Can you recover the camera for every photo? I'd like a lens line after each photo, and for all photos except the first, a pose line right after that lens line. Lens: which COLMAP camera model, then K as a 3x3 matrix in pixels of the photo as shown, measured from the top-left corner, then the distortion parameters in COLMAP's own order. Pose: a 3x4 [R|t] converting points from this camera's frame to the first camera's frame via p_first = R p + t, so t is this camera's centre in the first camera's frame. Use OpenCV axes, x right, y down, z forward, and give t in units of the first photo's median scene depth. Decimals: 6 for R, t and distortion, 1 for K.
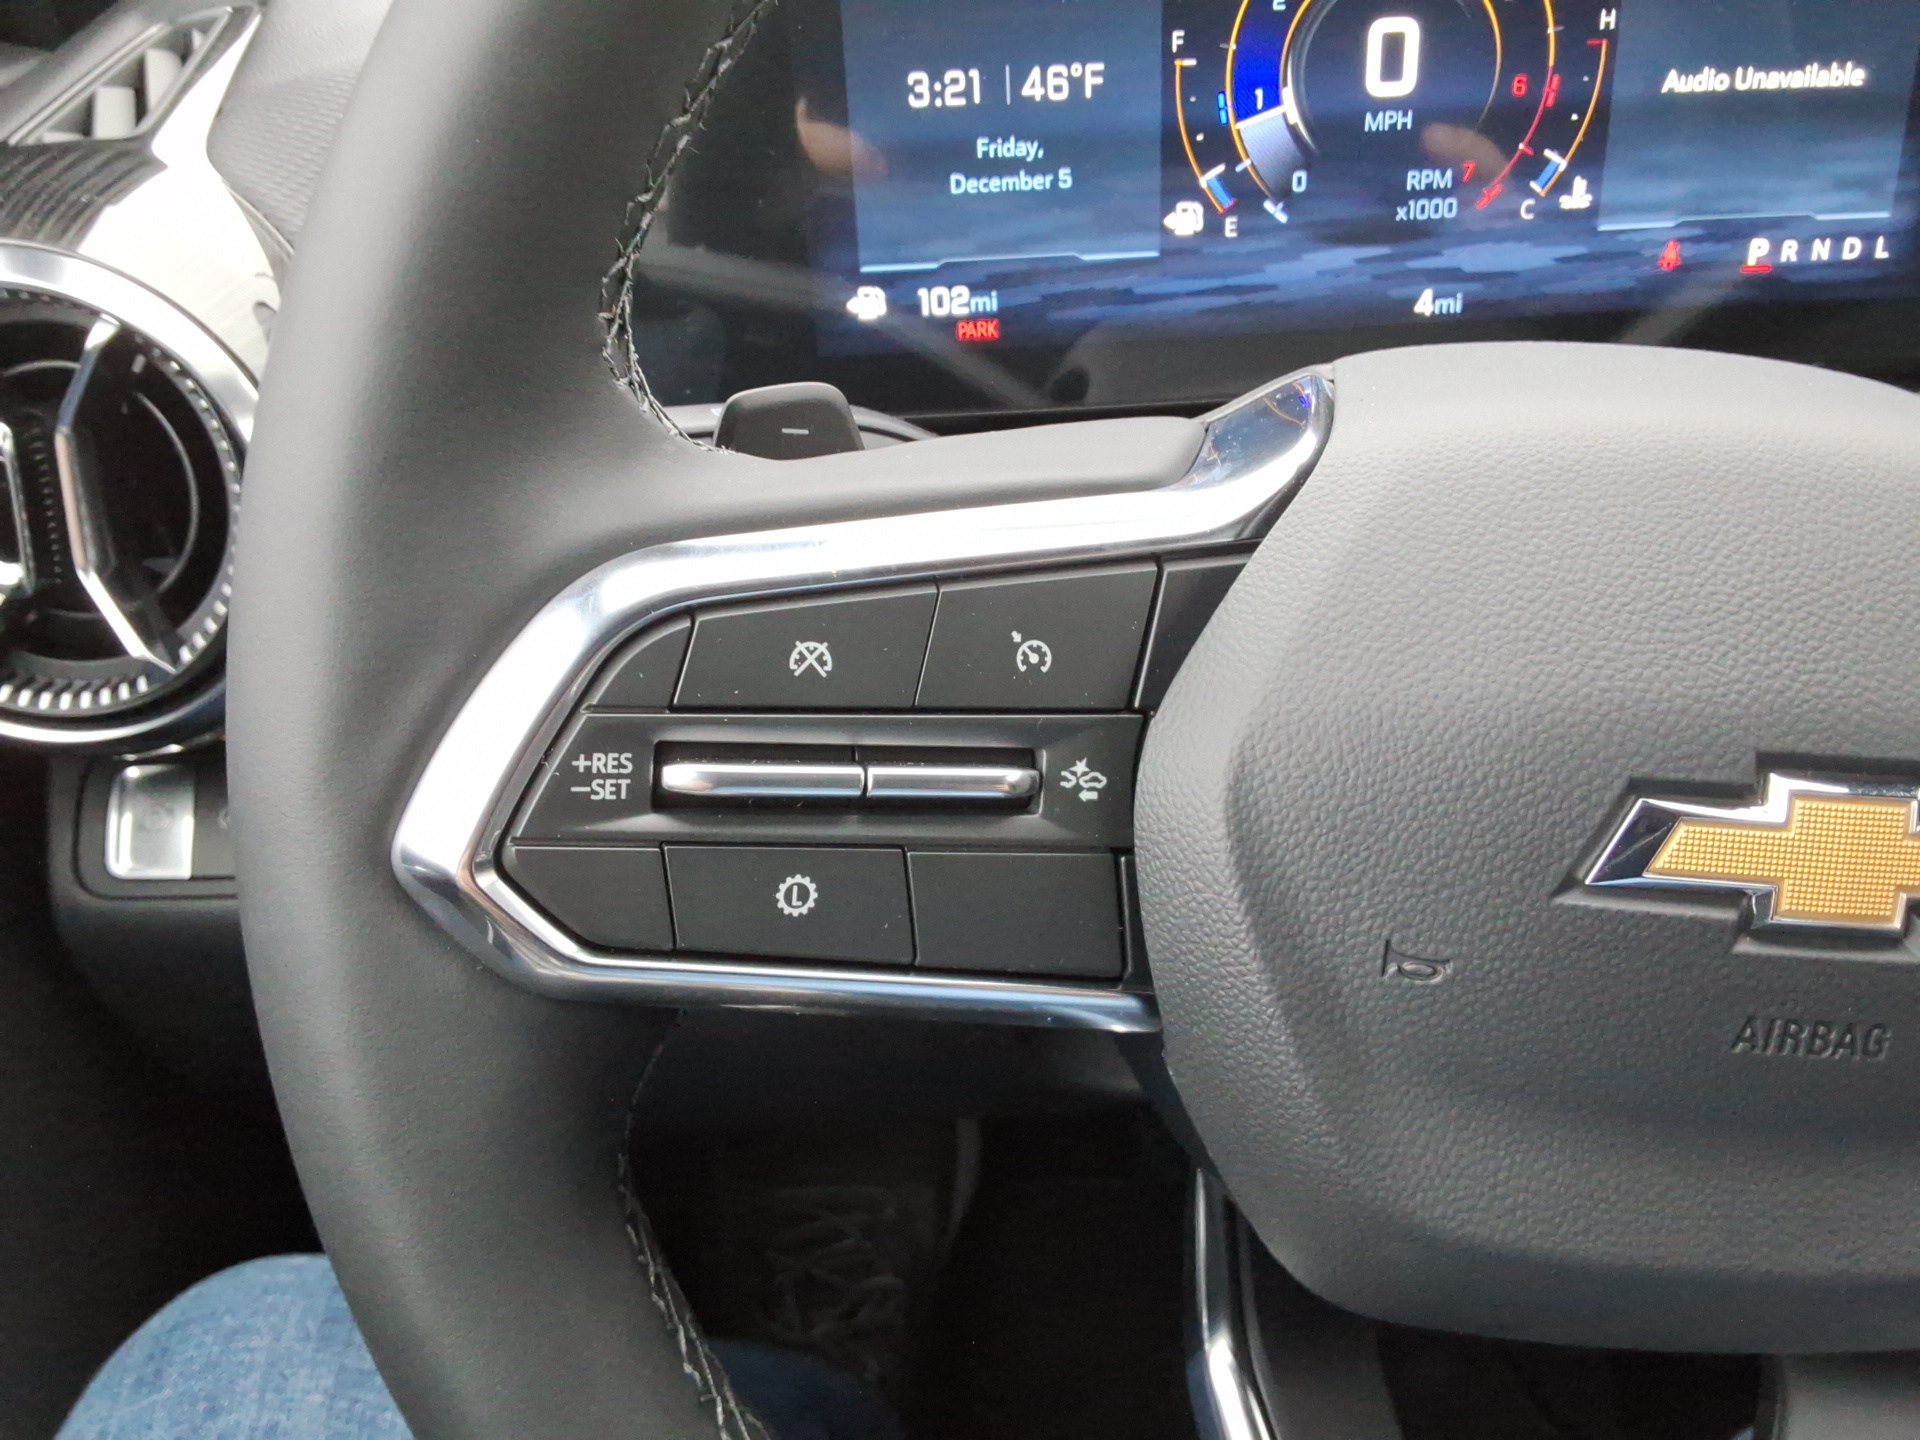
lens RADIAL K [[1530.0, 0, 970.2], [0, 1530.0, 718.4], [0, 0, 1]] dist [0.116404, -0.181765]
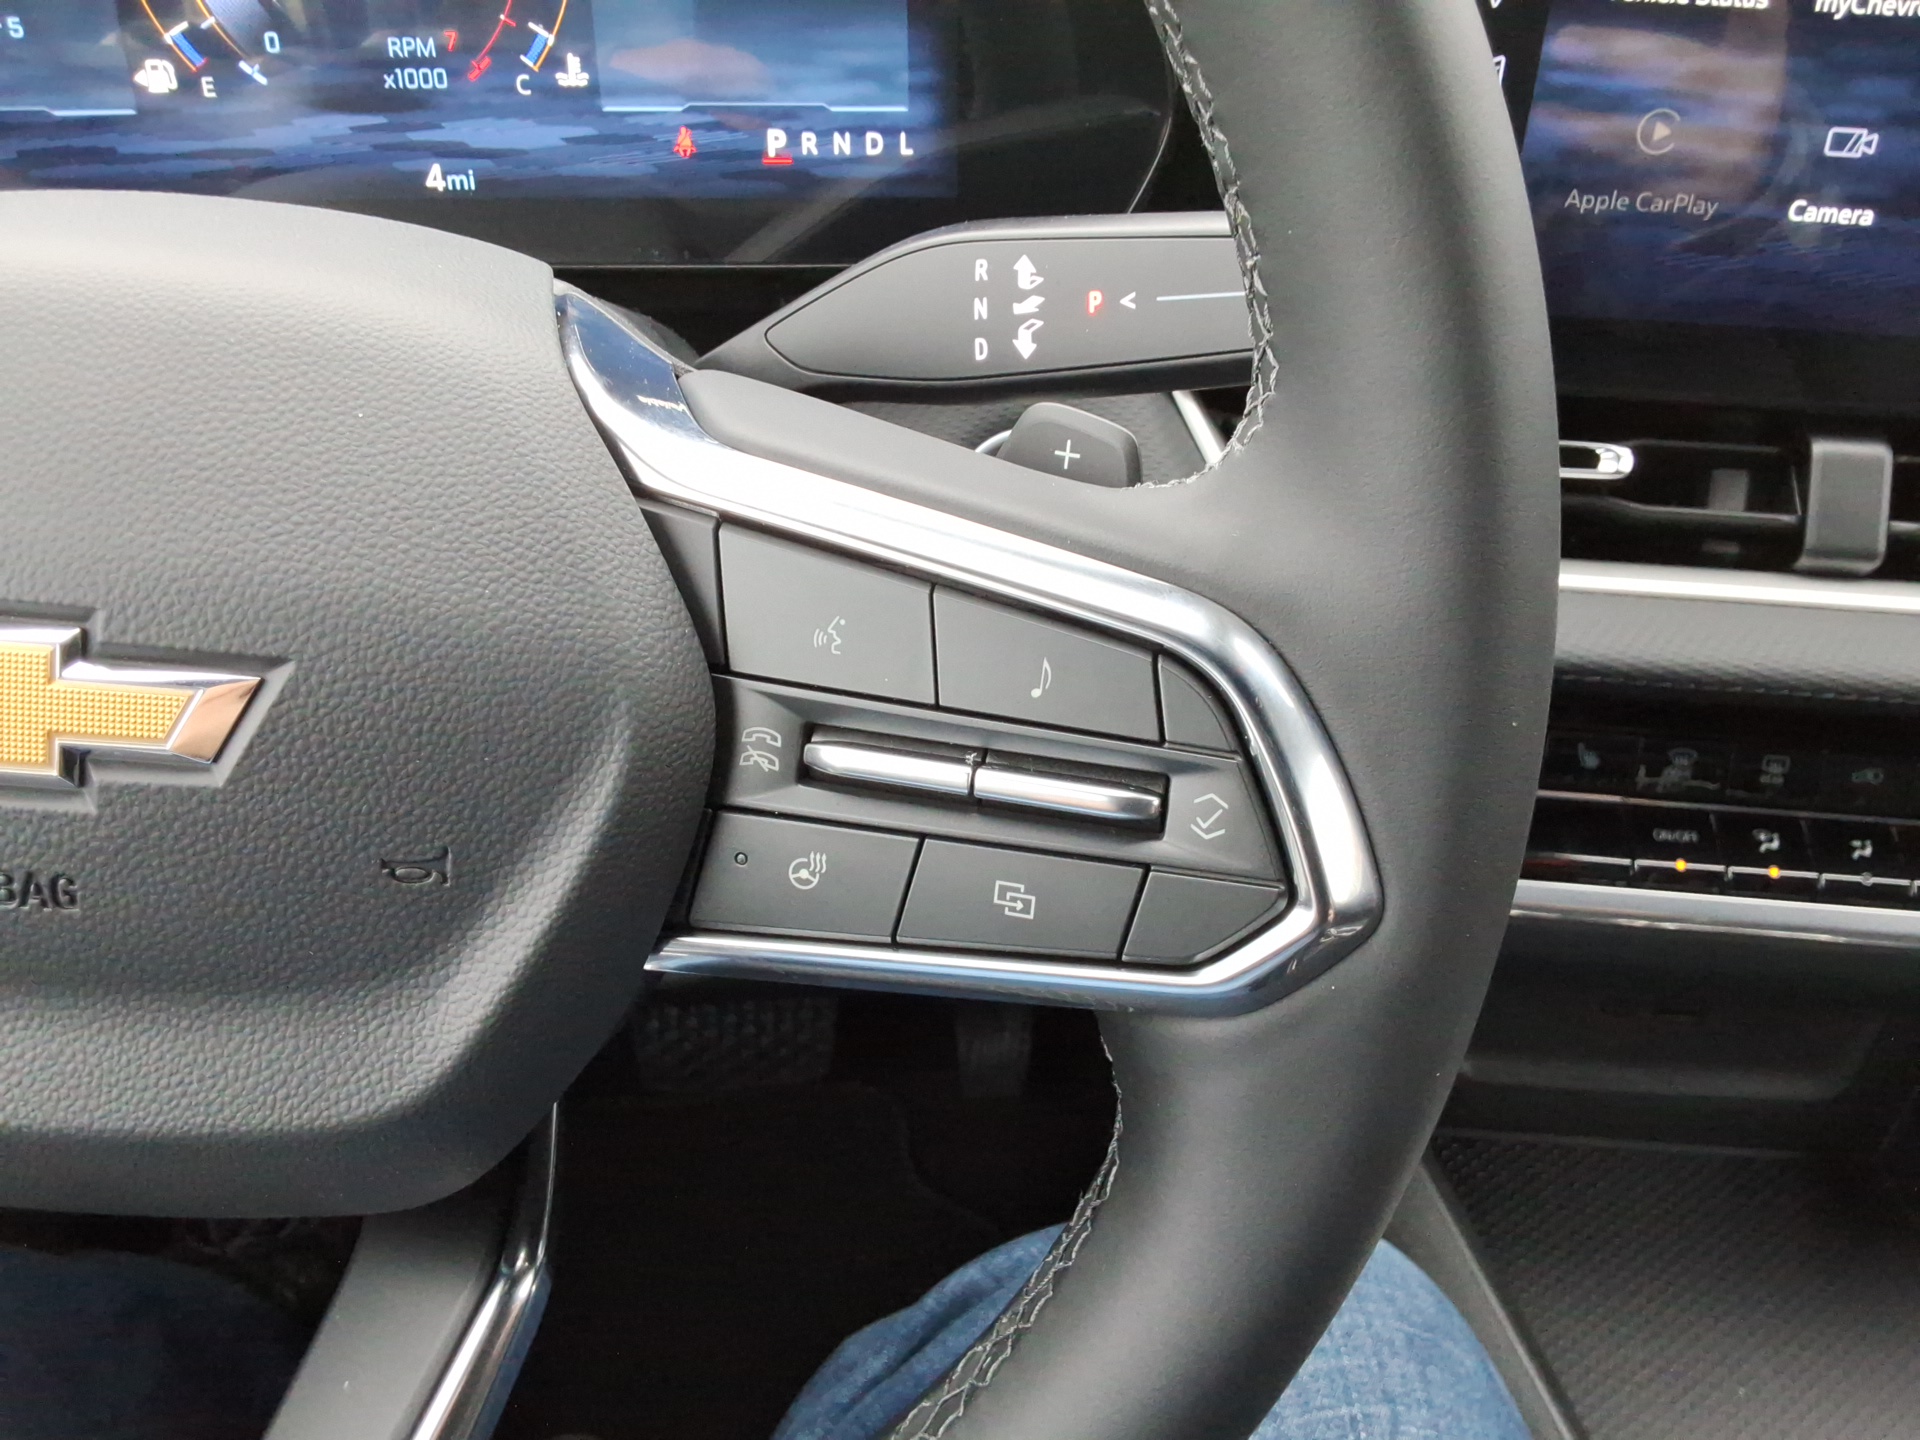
lens RADIAL K [[1530.0, 0, 970.2], [0, 1530.0, 718.4], [0, 0, 1]] dist [0.116404, -0.181765]
pose [[0.997474, 0.016606, 0.069069, 0.573584], [-0.019400, 0.999012, 0.039979, 0.025337], [-0.068337, -0.041218, 0.996811, -0.008749]]
